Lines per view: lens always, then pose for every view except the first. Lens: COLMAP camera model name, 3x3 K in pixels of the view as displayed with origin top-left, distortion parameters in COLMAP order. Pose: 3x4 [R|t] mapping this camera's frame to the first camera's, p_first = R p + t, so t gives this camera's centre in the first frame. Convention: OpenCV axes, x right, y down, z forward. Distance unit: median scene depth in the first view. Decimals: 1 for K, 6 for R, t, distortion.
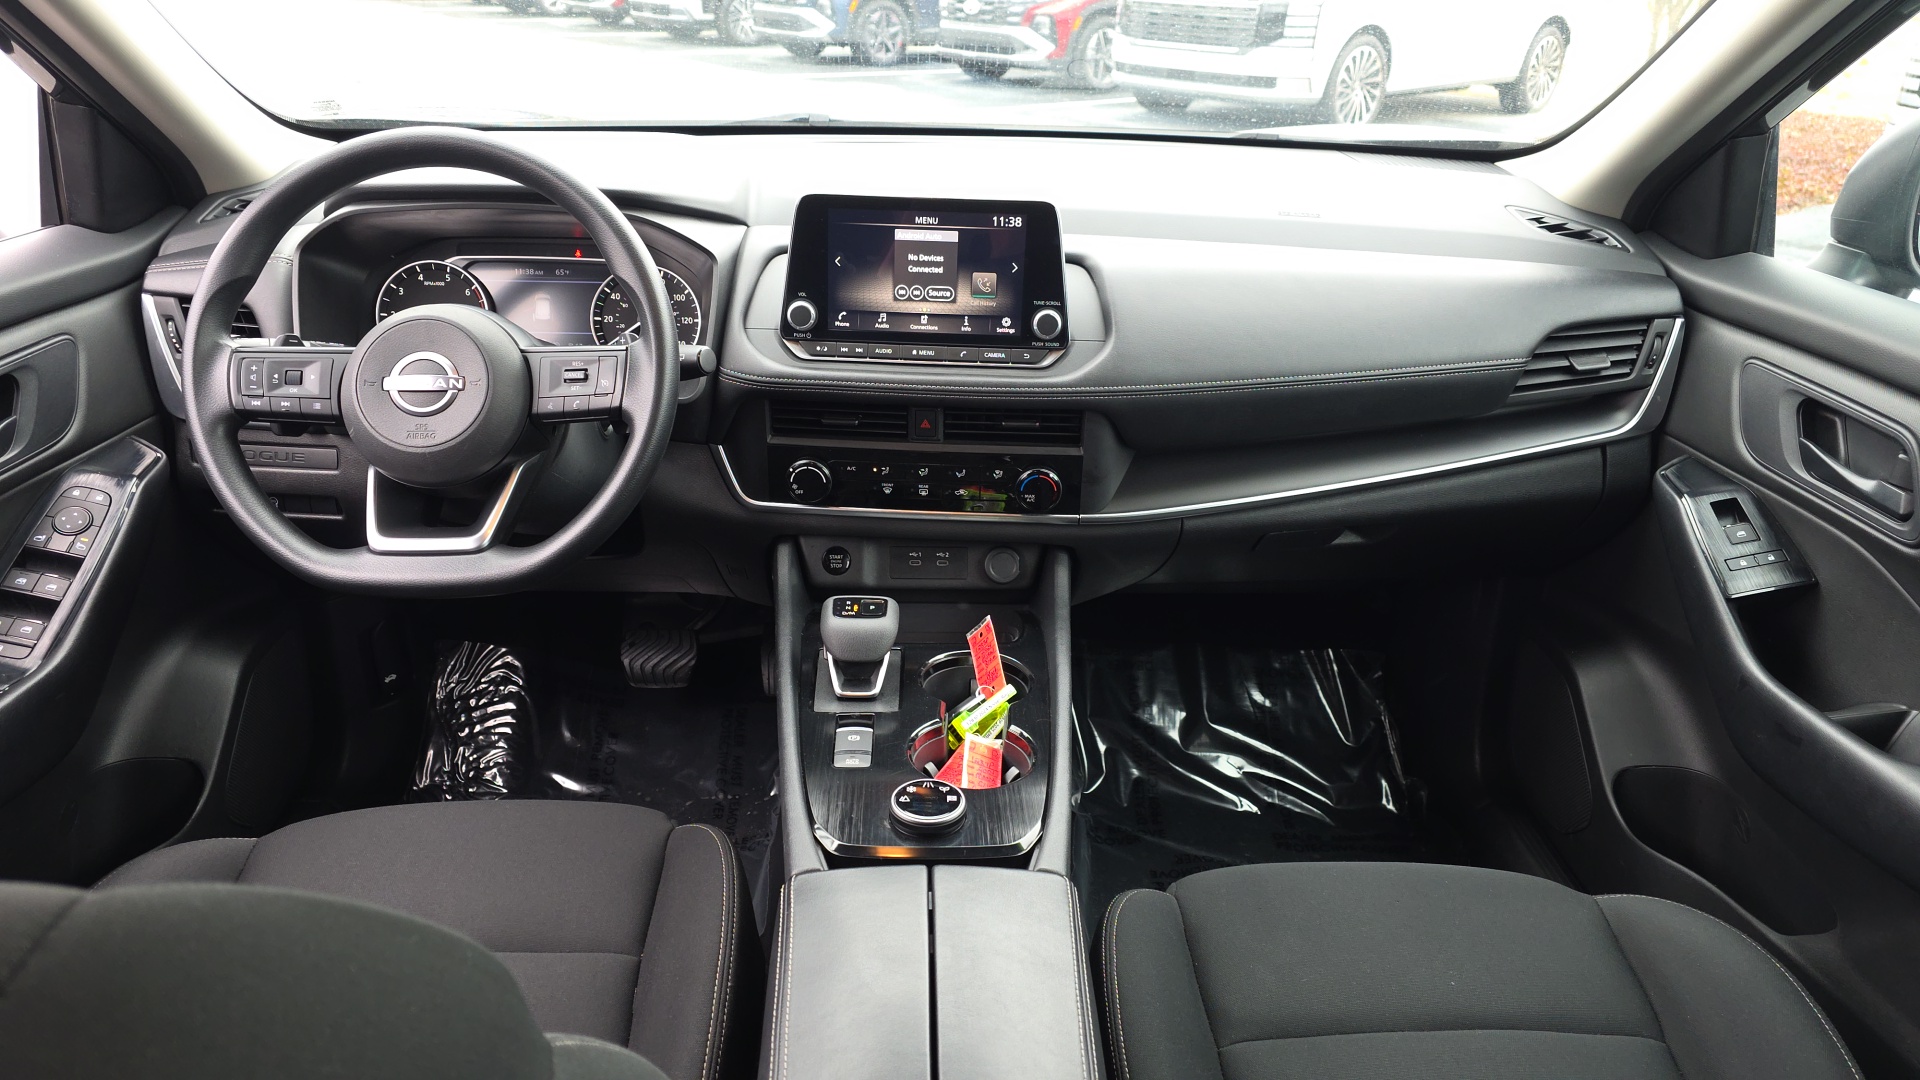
lens RADIAL K [[1187.7, 0, 963.9], [0, 1187.7, 573.0], [0, 0, 1]] dist [0.045005, -0.075159]
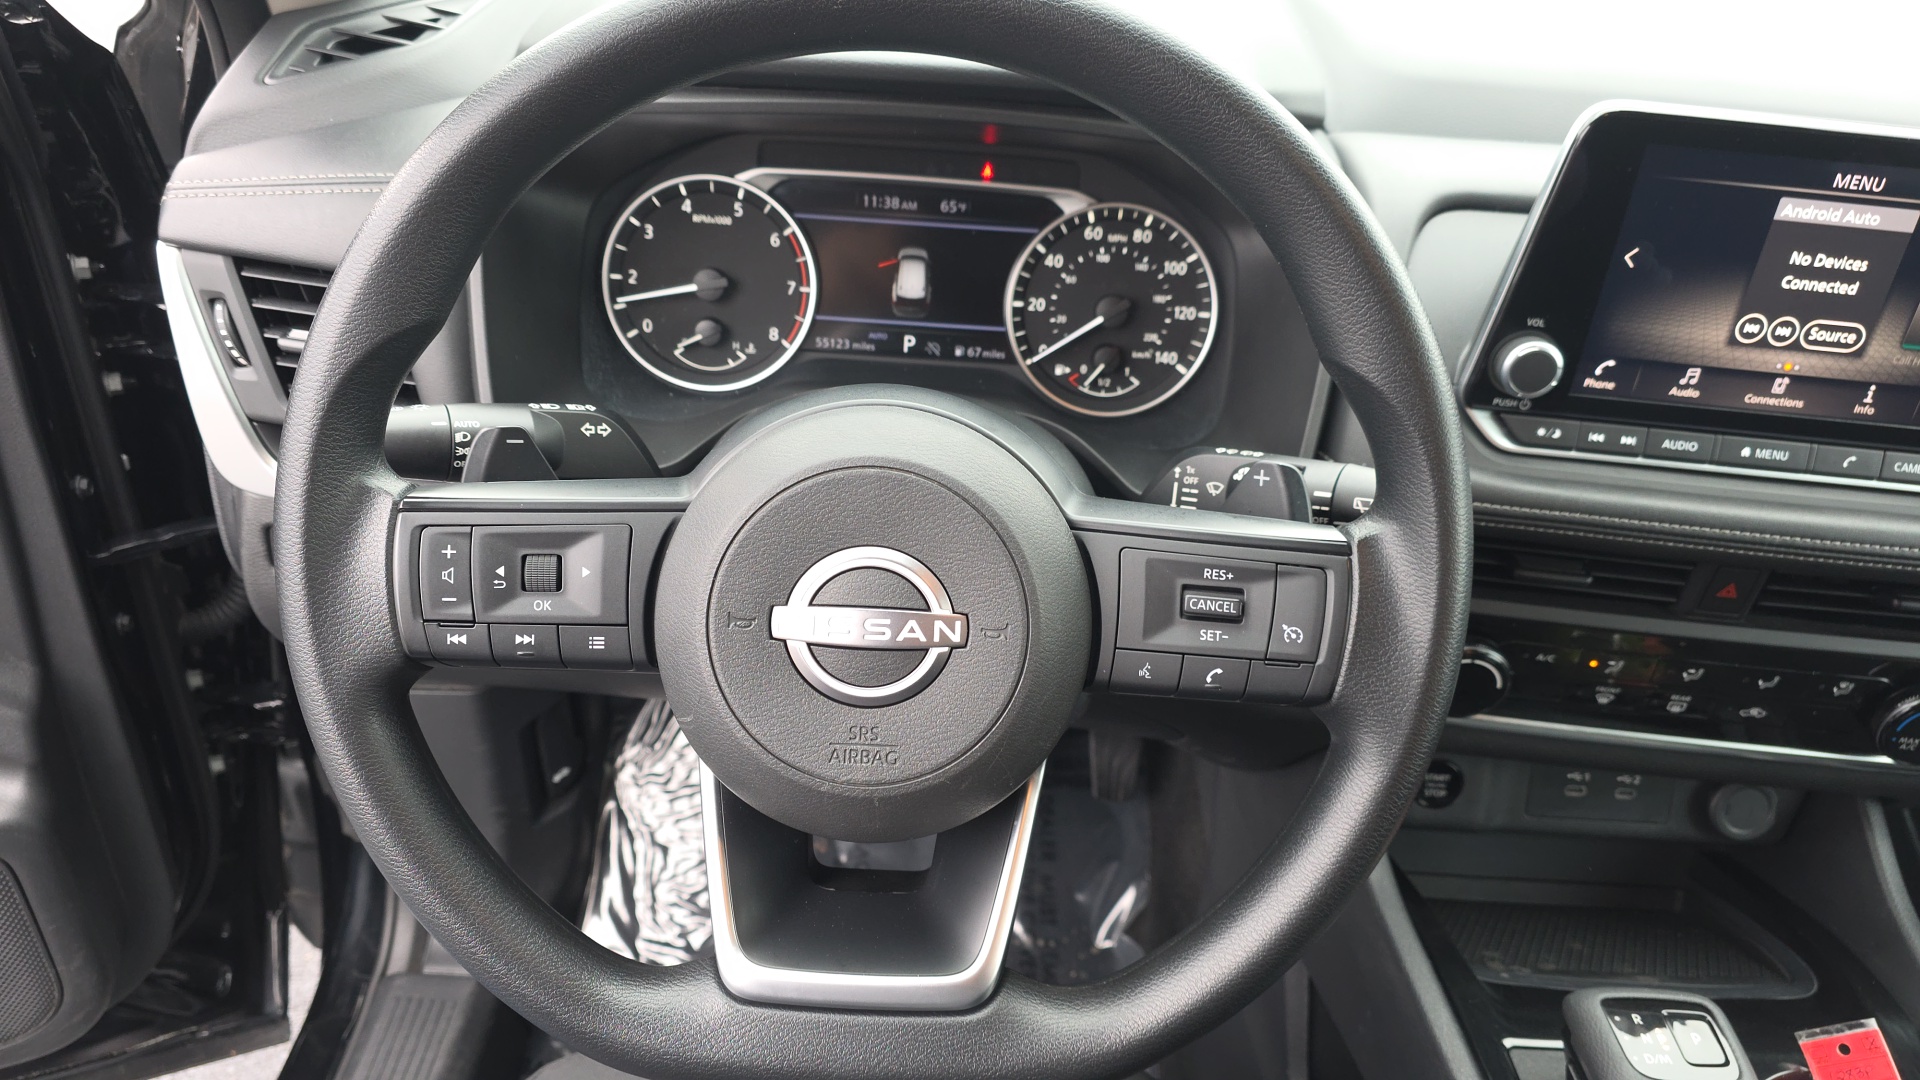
lens RADIAL K [[1216.0, 0, 955.5], [0, 1216.0, 551.8], [0, 0, 1]] dist [0.050777, -0.070345]
pose [[0.998002, 0.057702, -0.025755, -0.345032], [-0.052644, 0.984691, 0.166169, -0.212156], [0.034949, -0.164481, 0.985761, 0.497707]]
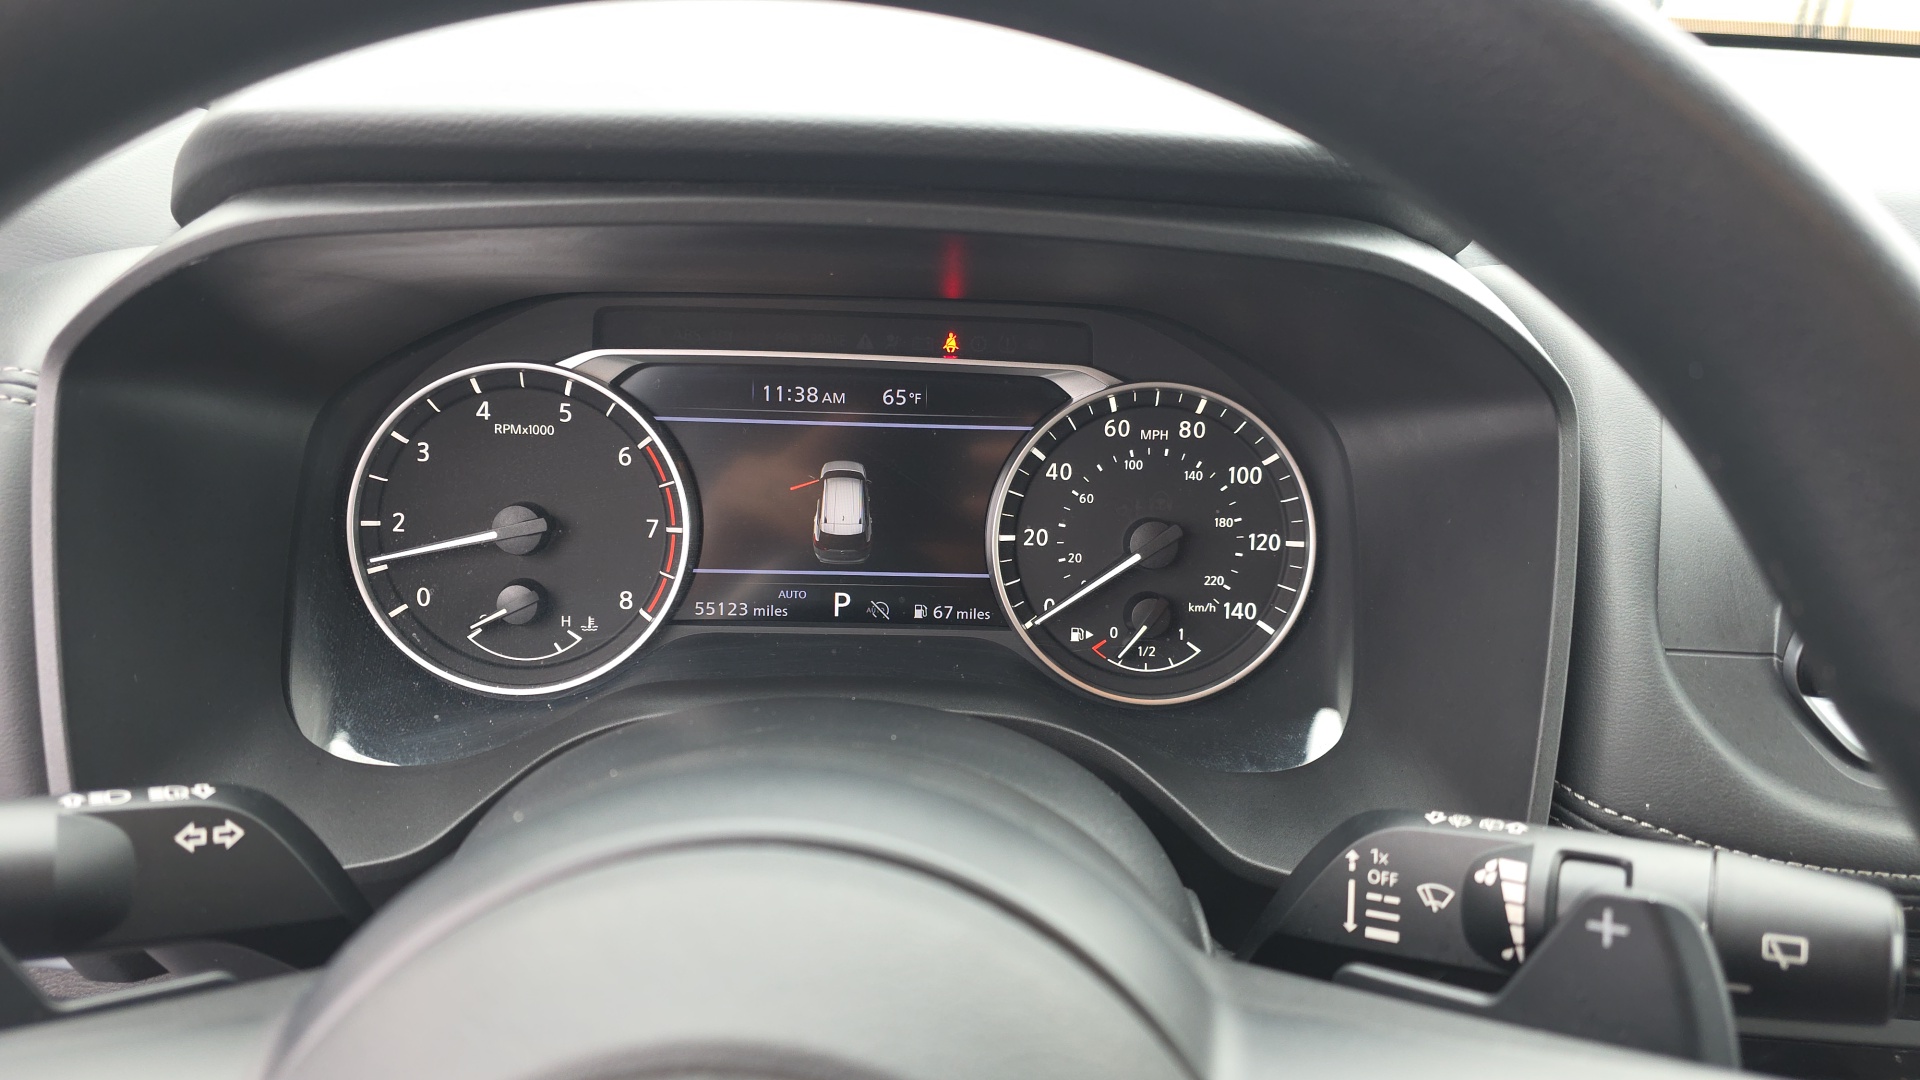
lens RADIAL K [[1187.7, 0, 963.9], [0, 1187.7, 573.0], [0, 0, 1]] dist [0.045005, -0.075159]
pose [[0.999890, 0.010836, 0.010164, -0.354279], [-0.011023, 0.999768, 0.018512, -0.229776], [-0.009961, -0.018622, 0.999777, 0.728760]]
